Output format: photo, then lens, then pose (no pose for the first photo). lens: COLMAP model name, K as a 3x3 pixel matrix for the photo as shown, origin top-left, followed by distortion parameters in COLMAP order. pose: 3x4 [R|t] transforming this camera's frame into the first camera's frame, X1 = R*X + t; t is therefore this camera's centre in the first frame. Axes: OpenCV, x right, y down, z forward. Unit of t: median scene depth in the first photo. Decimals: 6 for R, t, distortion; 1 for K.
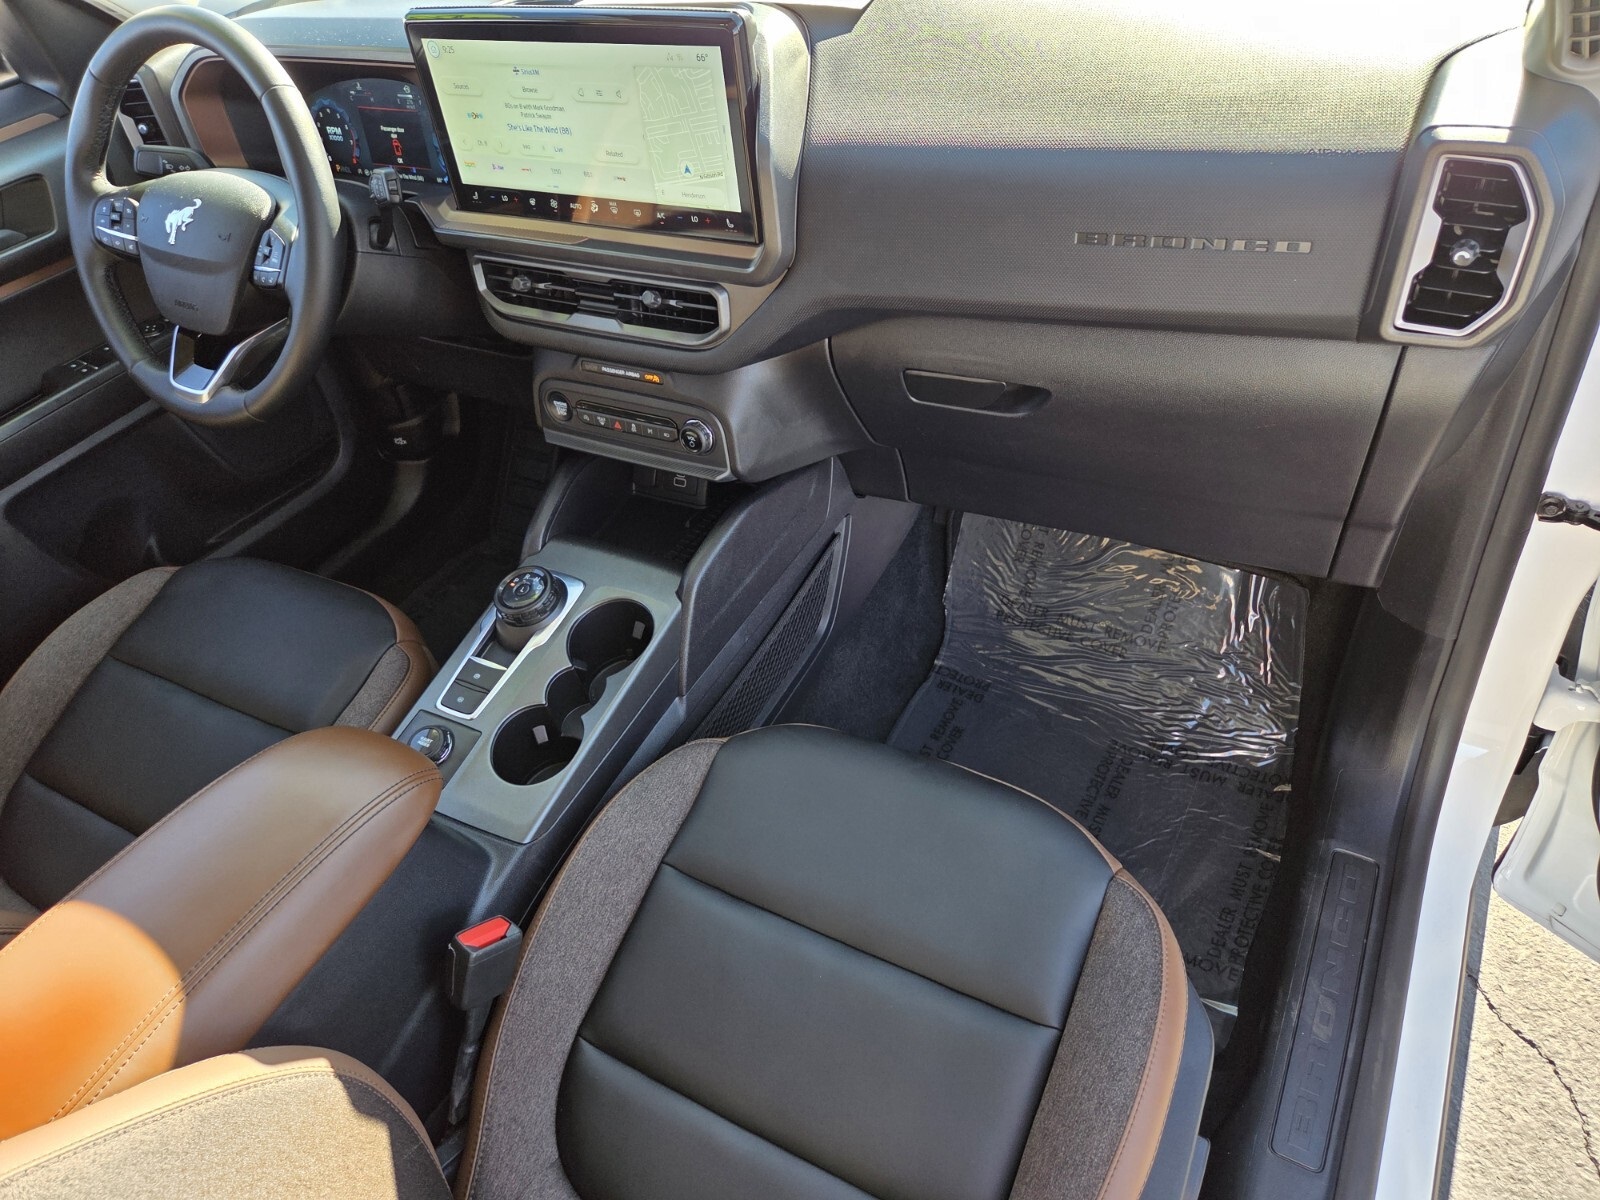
lens RADIAL K [[1060.5, 0, 800.0], [0, 1060.5, 600.0], [0, 0, 1]] dist [0.053271, -0.044486]
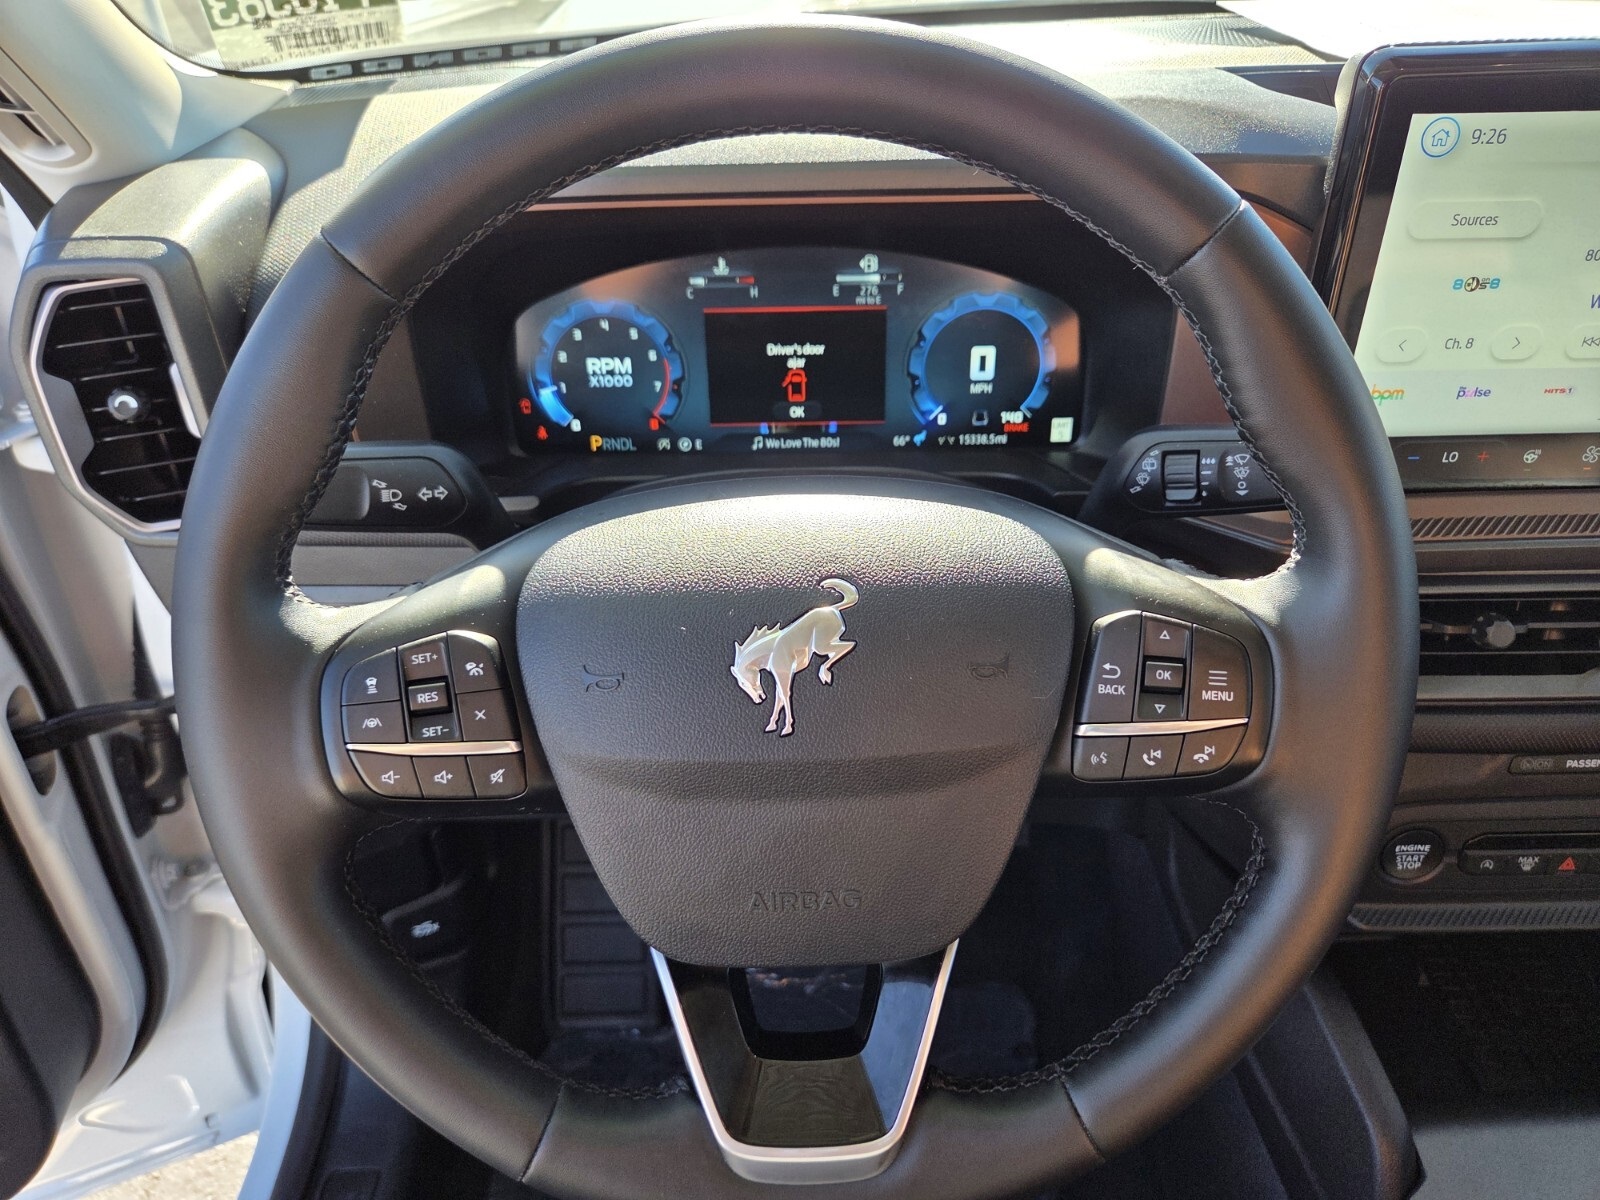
lens RADIAL K [[1094.4, 0, 800.0], [0, 1094.4, 600.0], [0, 0, 1]] dist [0.017742, -0.001886]
pose [[0.867554, -0.181462, 0.463056, -0.708410], [0.257256, 0.960561, -0.105557, -0.326674], [-0.425639, 0.210701, 0.880021, 0.696470]]
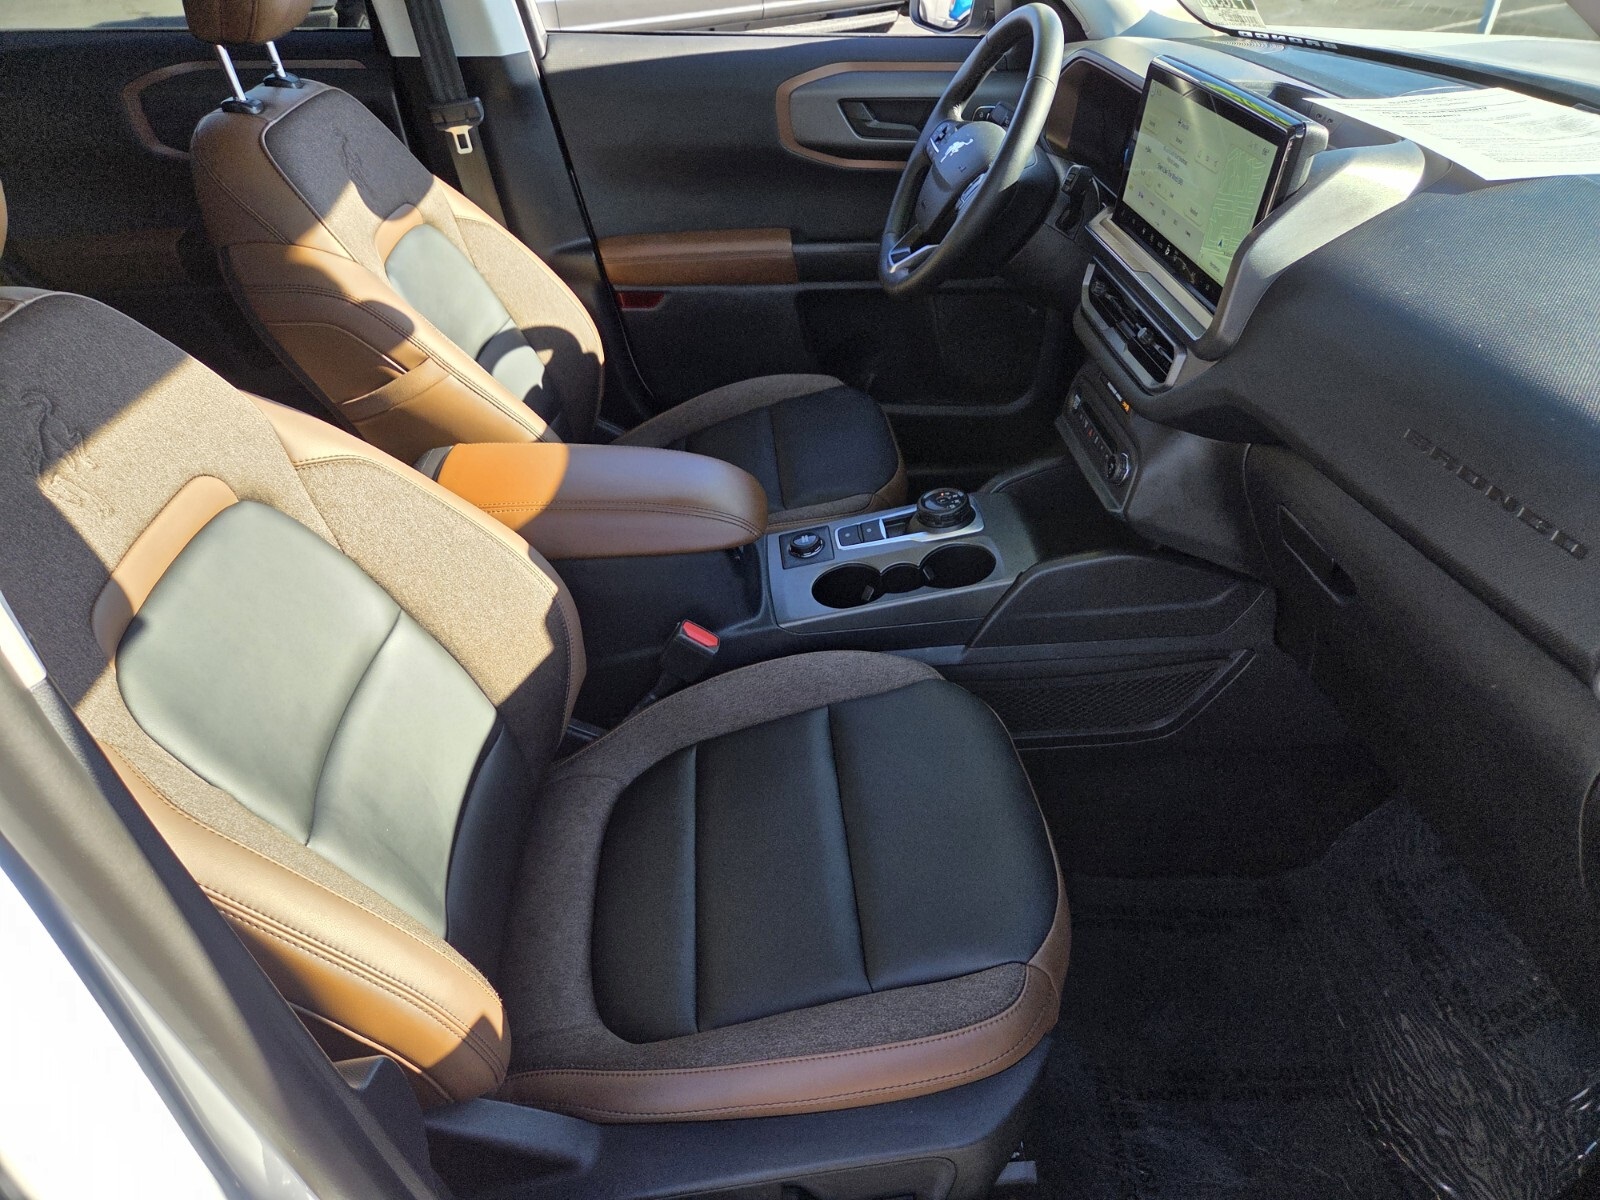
lens RADIAL K [[1060.5, 0, 800.0], [0, 1060.5, 600.0], [0, 0, 1]] dist [0.053271, -0.044486]
pose [[0.542574, 0.589222, -0.598691, 0.457241], [-0.621989, 0.760831, 0.185111, -0.046884], [0.564574, 0.271943, 0.779296, -0.010190]]
